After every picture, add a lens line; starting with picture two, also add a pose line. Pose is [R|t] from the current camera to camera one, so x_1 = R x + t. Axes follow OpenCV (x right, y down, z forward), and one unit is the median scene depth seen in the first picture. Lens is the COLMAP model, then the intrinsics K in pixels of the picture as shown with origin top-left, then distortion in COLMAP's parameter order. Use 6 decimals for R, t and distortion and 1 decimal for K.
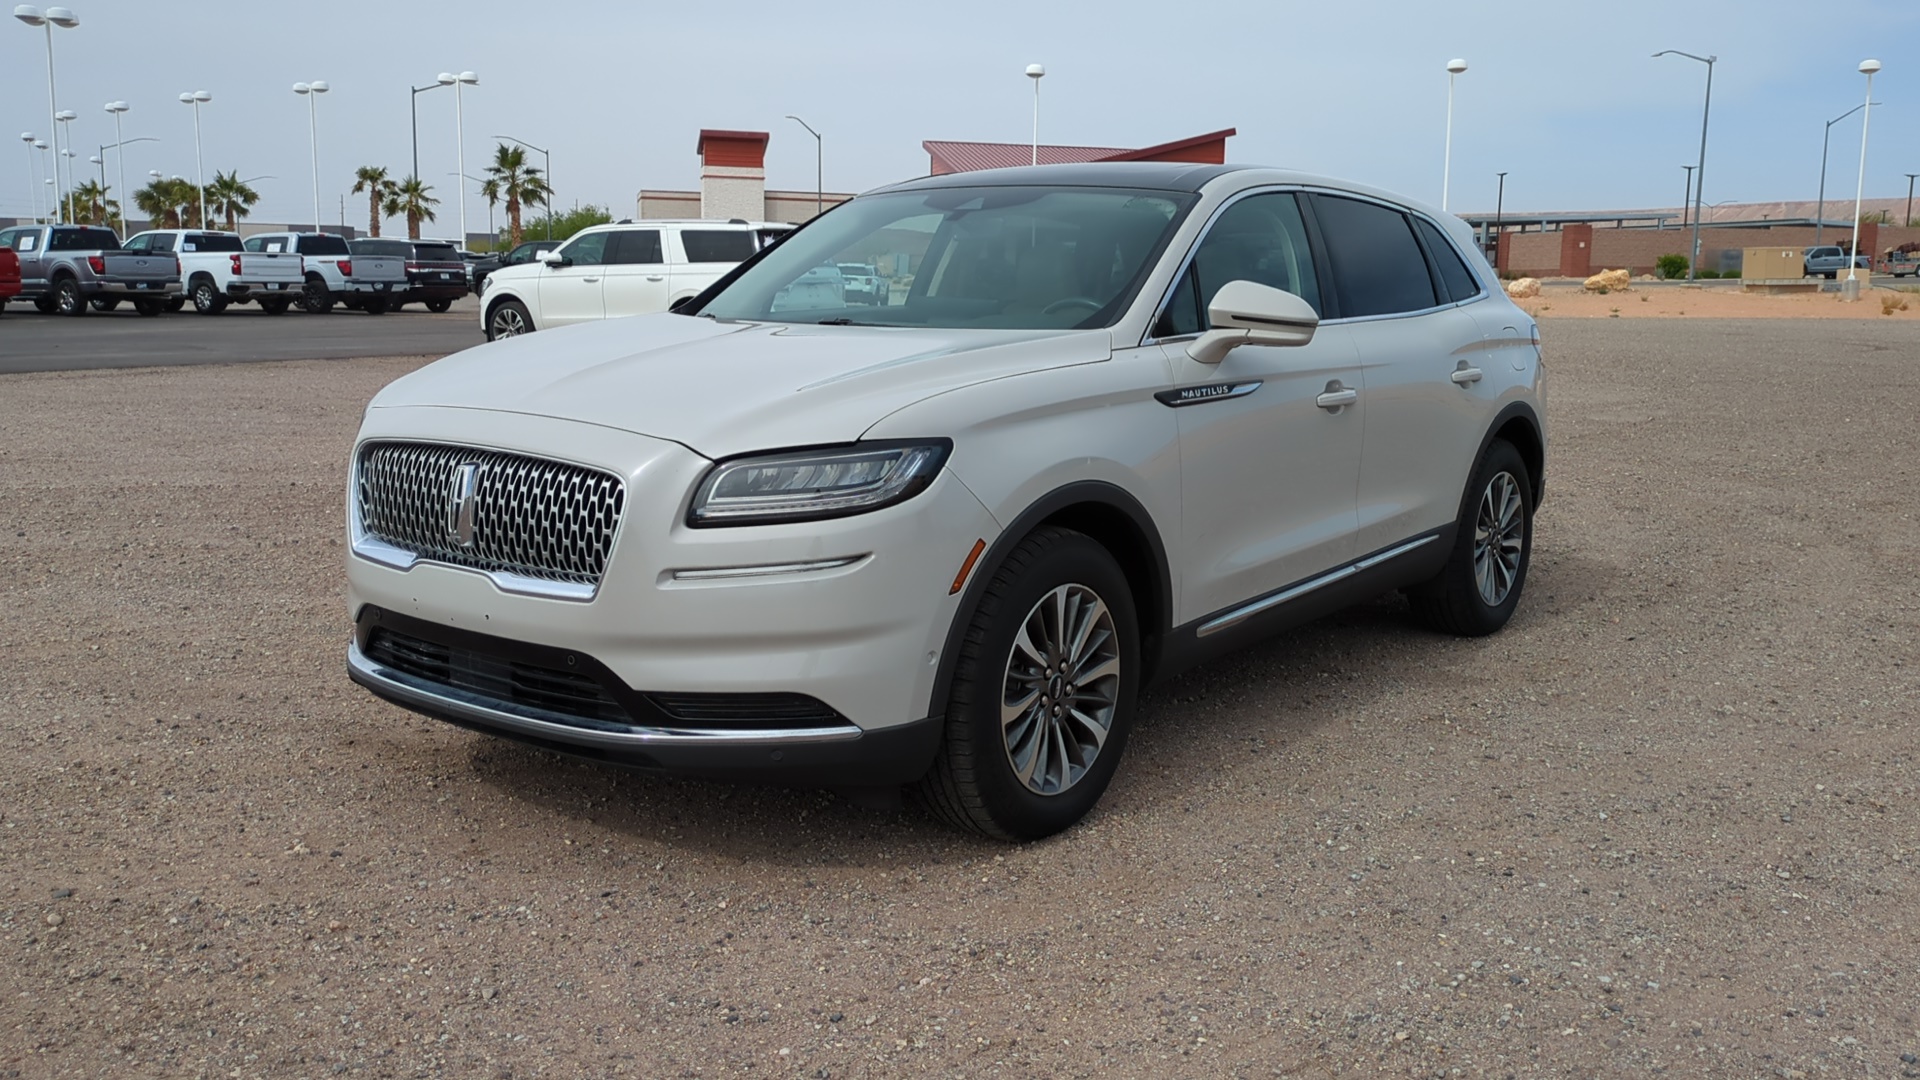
lens RADIAL K [[1630.1, 0, 954.2], [0, 1630.1, 539.5], [0, 0, 1]] dist [0.052443, -0.044258]
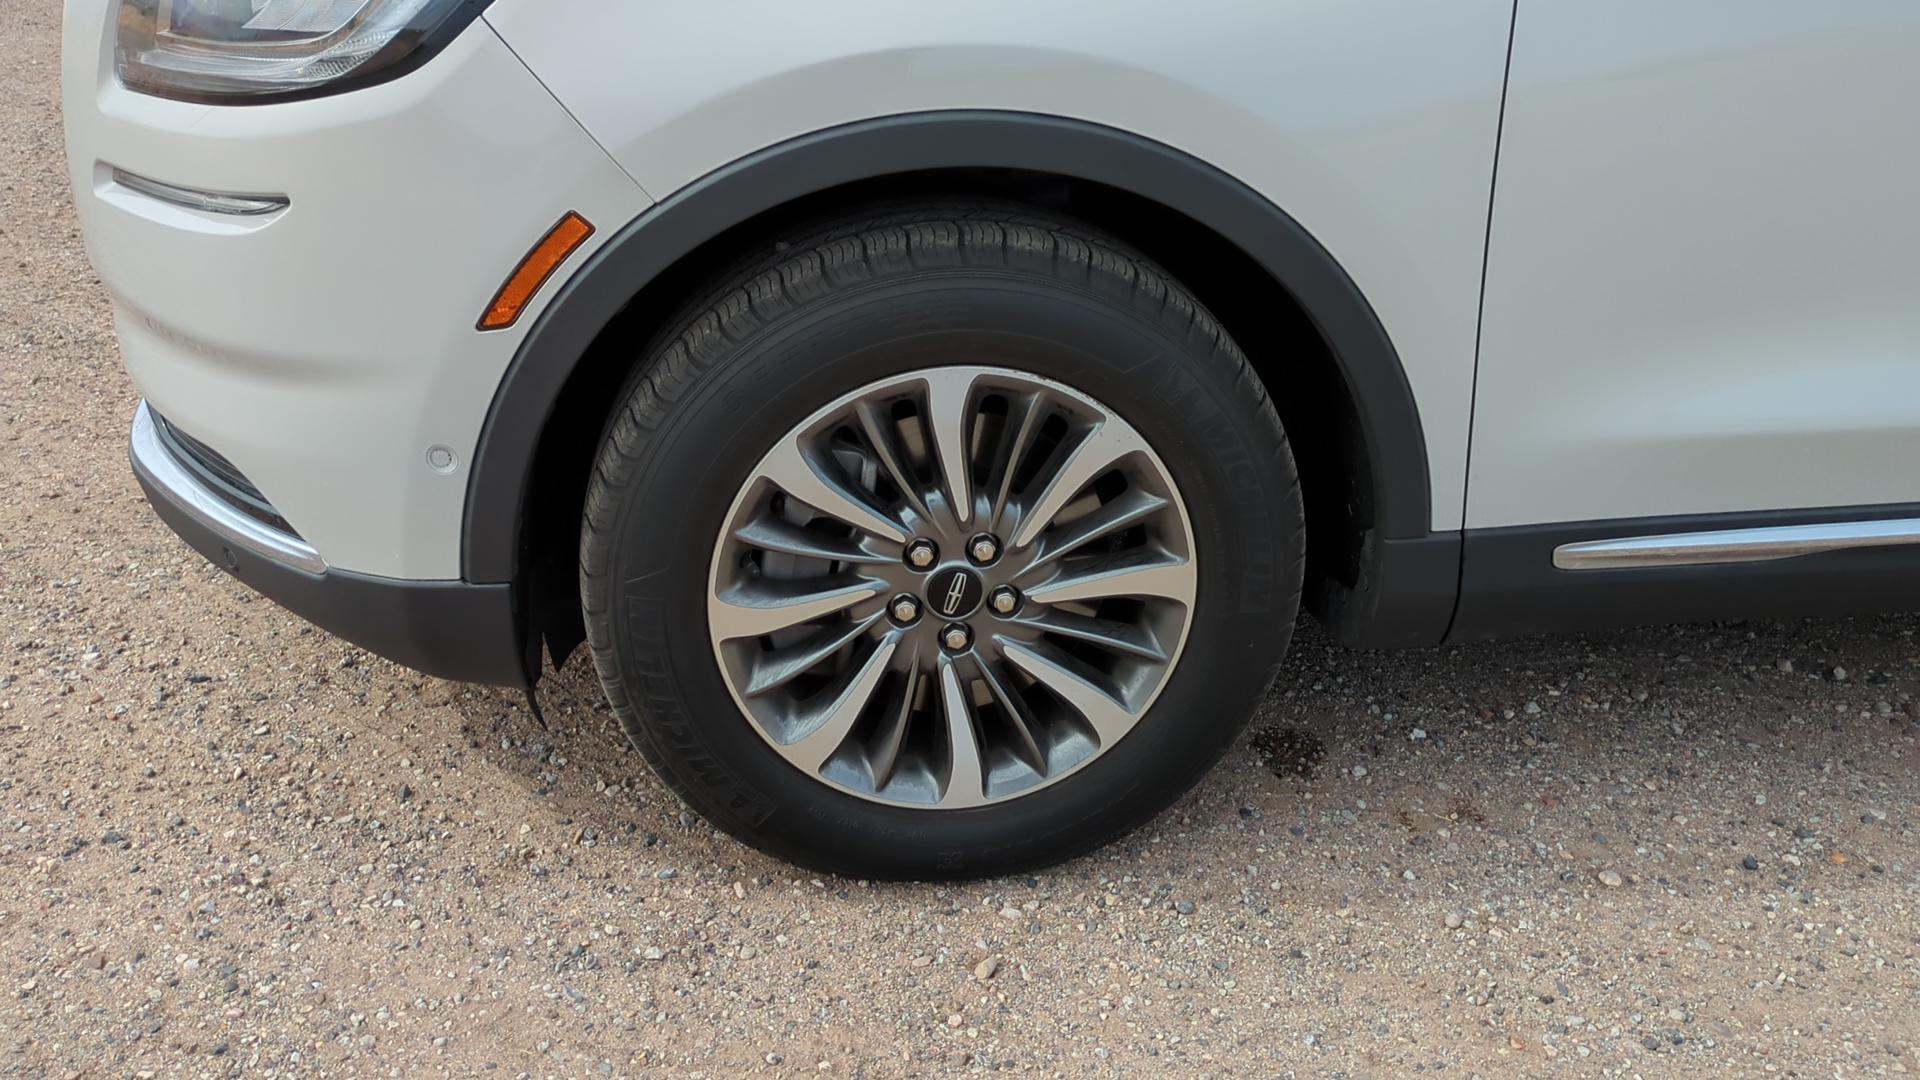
lens RADIAL K [[1630.1, 0, 973.7], [0, 1630.1, 520.3], [0, 0, 1]] dist [0.052443, -0.044258]
pose [[0.707535, 0.295267, -0.642036, 0.030916], [-0.132795, 0.947895, 0.289587, -0.004916], [0.694089, -0.119634, 0.709879, 0.063241]]
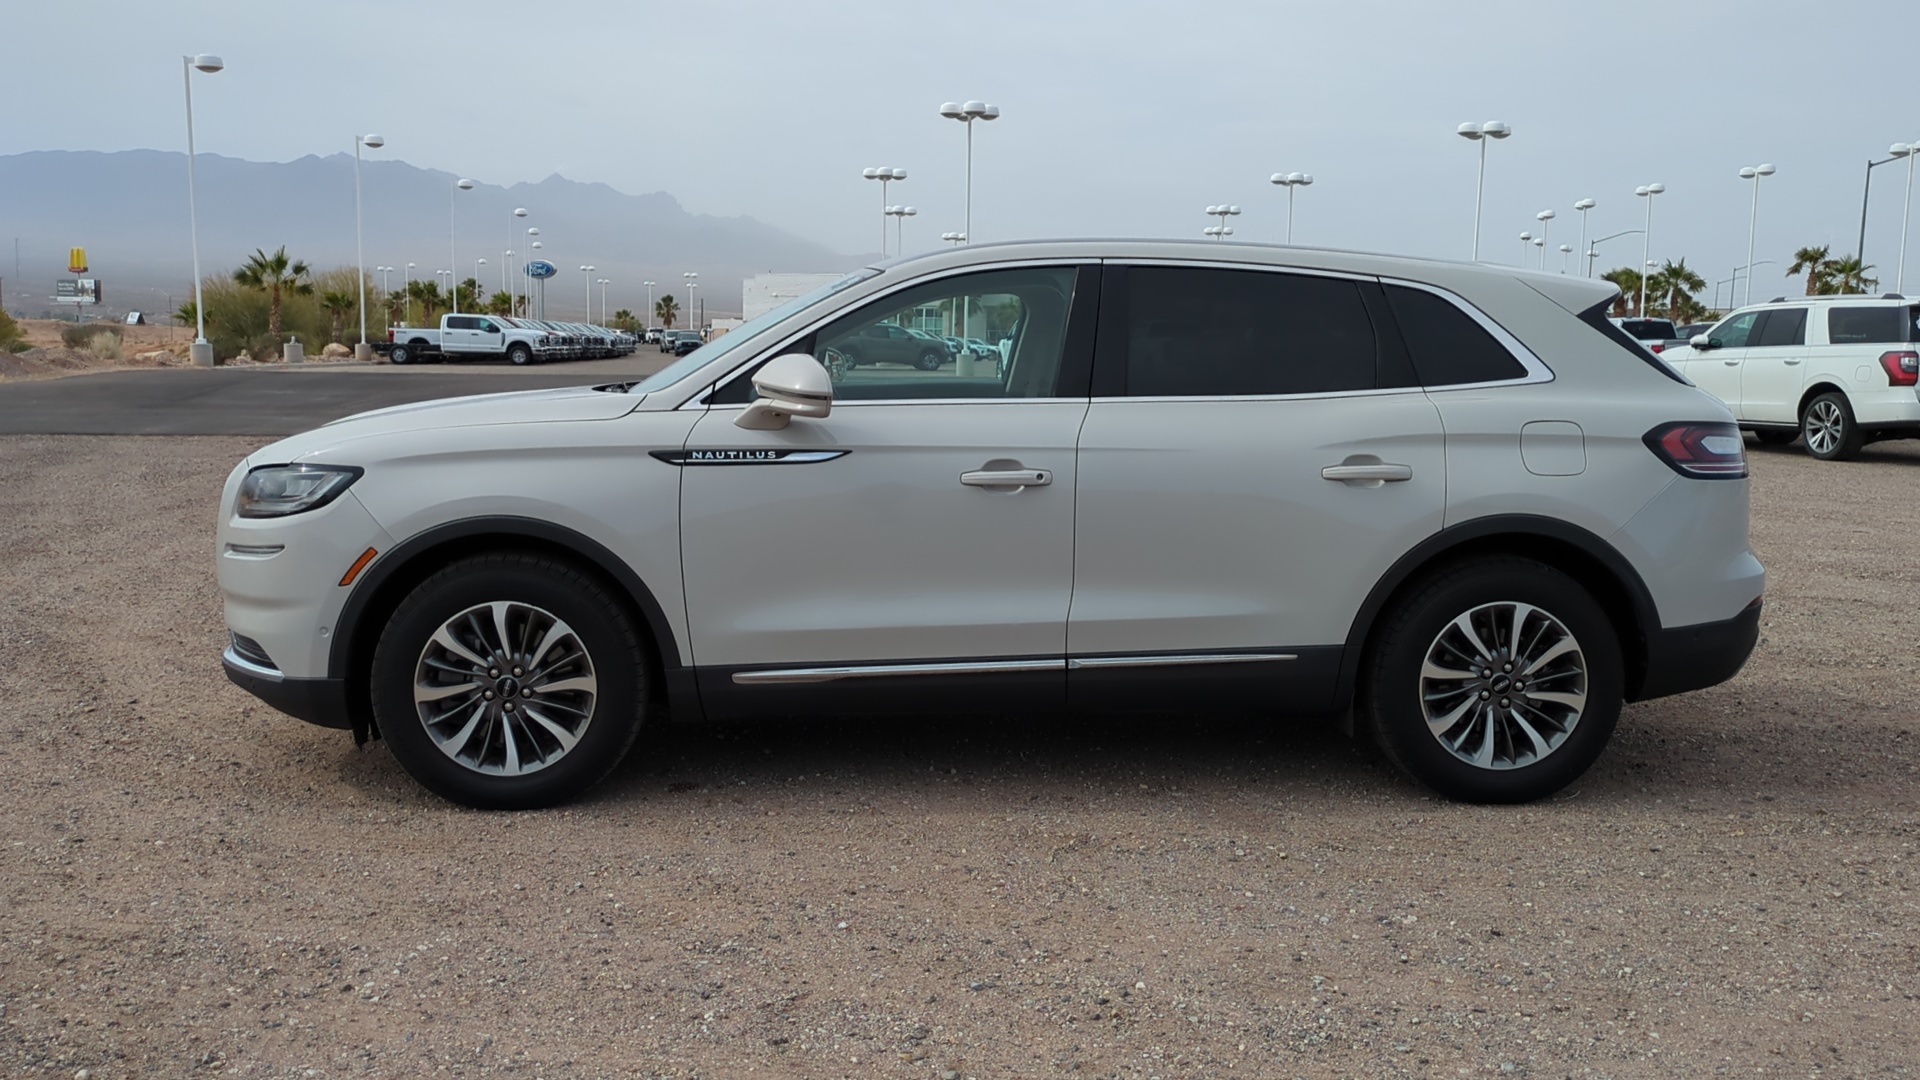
lens RADIAL K [[1630.1, 0, 987.7], [0, 1630.1, 530.6], [0, 0, 1]] dist [0.052443, -0.044258]
pose [[0.670474, 0.085095, -0.737037, 0.106928], [-0.126308, 0.991991, -0.000370, -0.006135], [0.731103, 0.093341, 0.675852, 0.039411]]
